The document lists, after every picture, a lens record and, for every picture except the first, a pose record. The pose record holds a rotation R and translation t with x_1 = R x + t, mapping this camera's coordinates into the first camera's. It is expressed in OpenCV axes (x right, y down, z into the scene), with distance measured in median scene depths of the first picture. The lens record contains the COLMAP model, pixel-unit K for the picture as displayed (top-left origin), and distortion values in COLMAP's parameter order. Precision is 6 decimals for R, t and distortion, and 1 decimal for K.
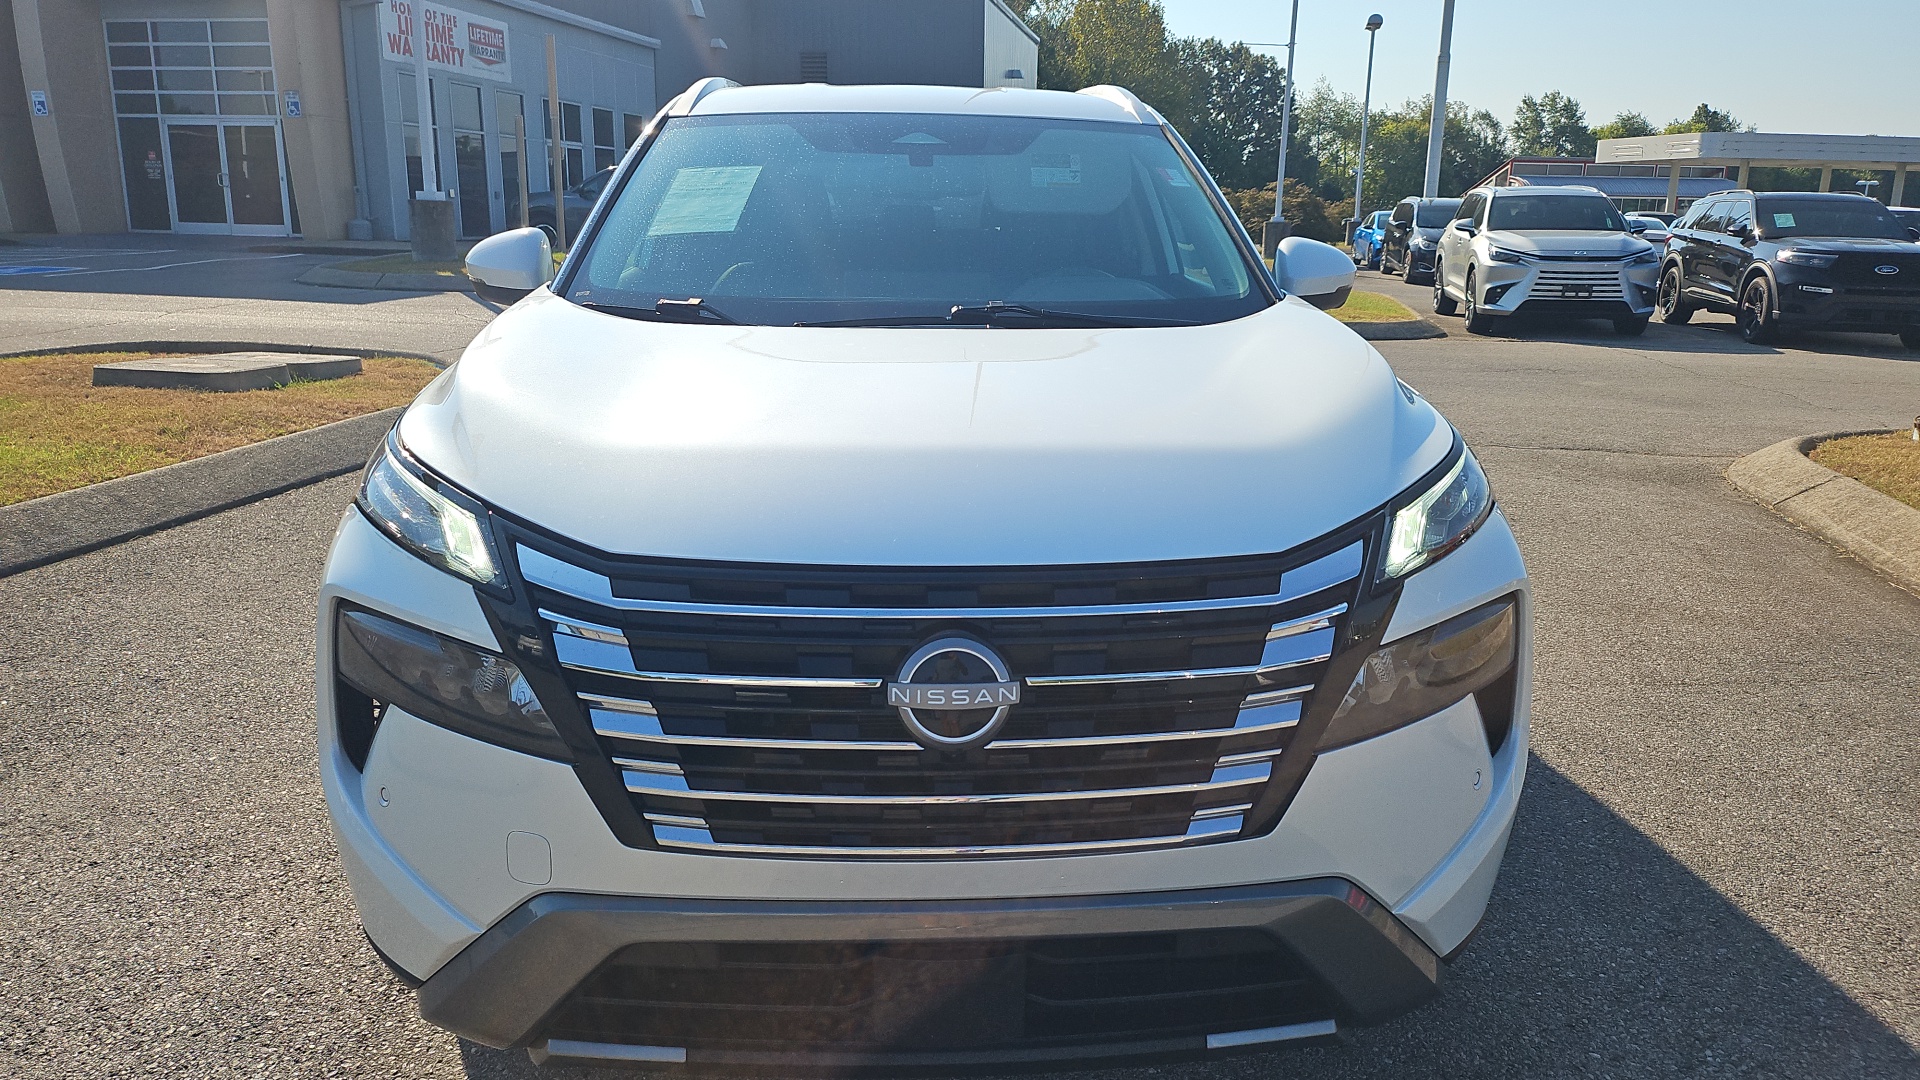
lens RADIAL K [[1393.1, 0, 972.3], [0, 1393.1, 530.9], [0, 0, 1]] dist [0.049091, -0.078163]
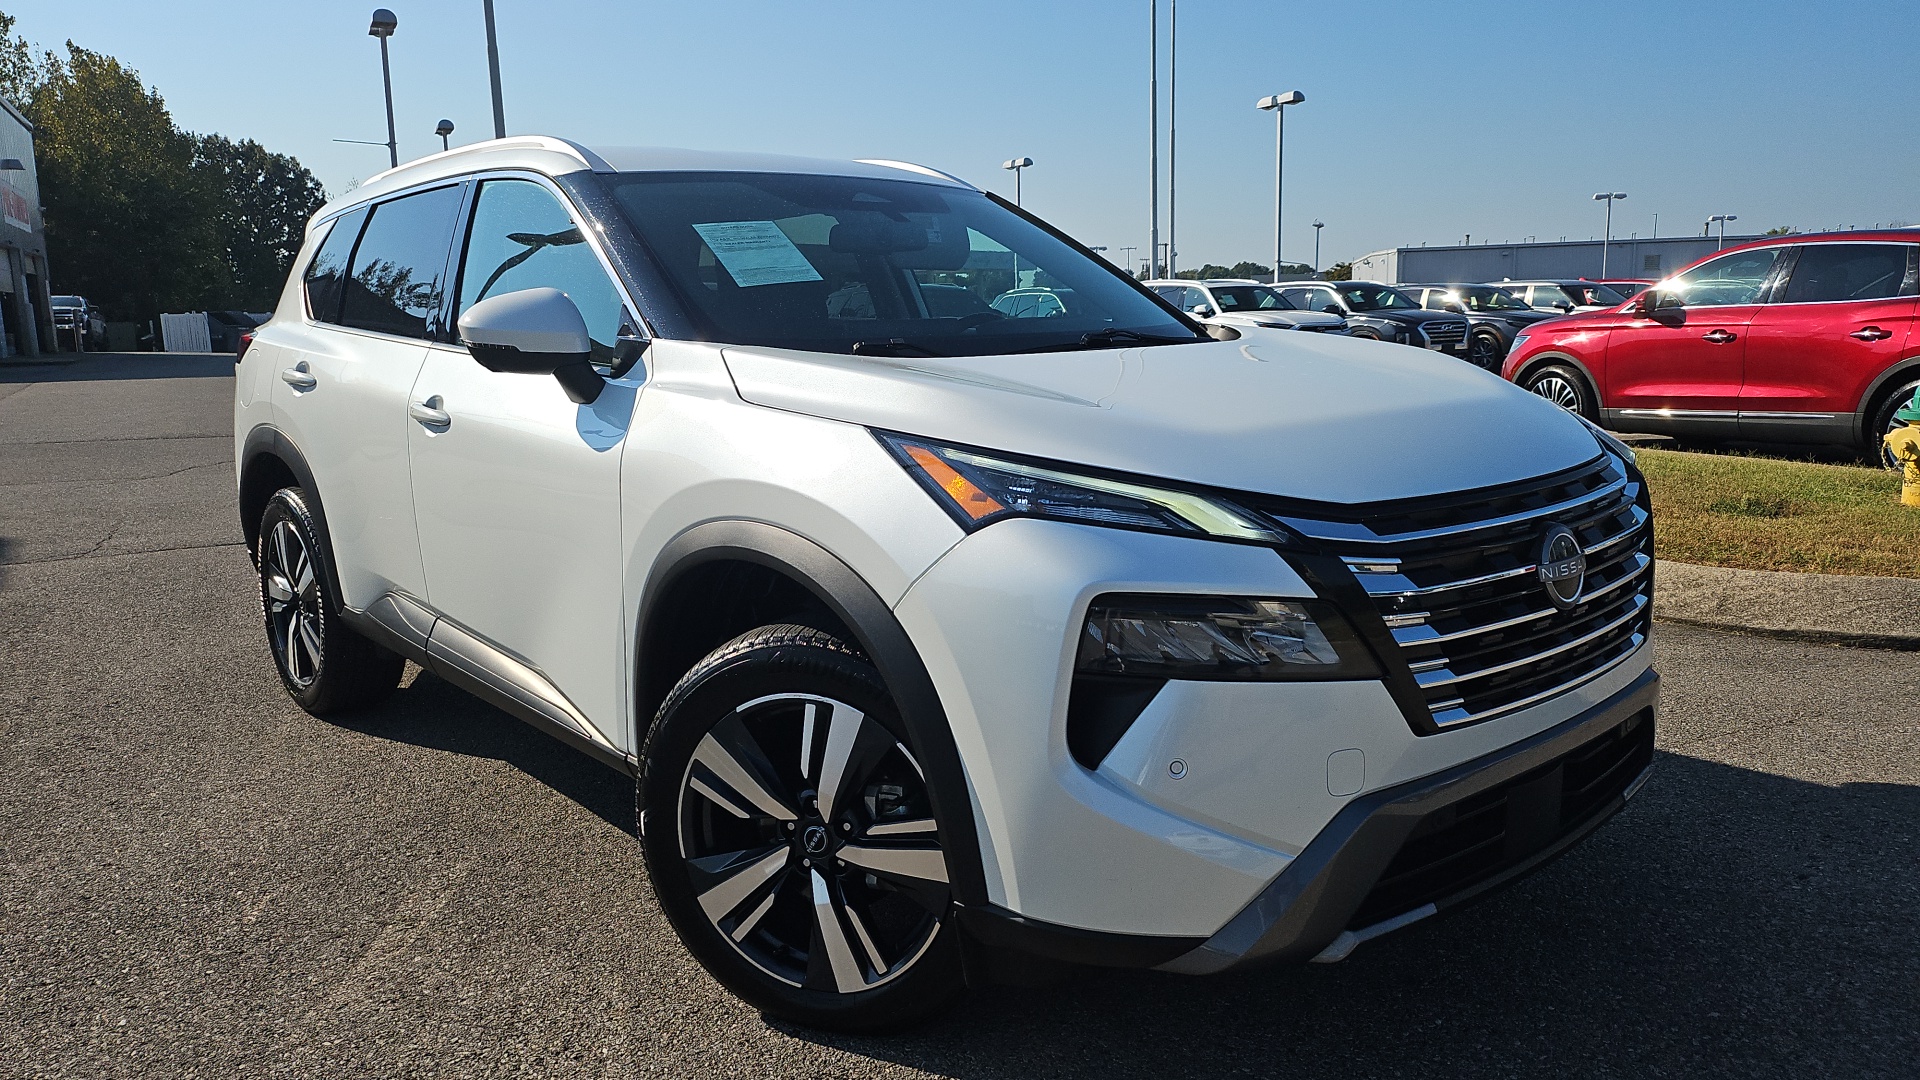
lens RADIAL K [[1393.1, 0, 972.3], [0, 1393.1, 530.9], [0, 0, 1]] dist [0.049091, -0.078163]
pose [[0.771189, -0.124288, 0.624355, -0.985633], [0.169907, 0.985365, -0.013712, 0.000181], [-0.613513, 0.116657, 0.781020, 0.205231]]
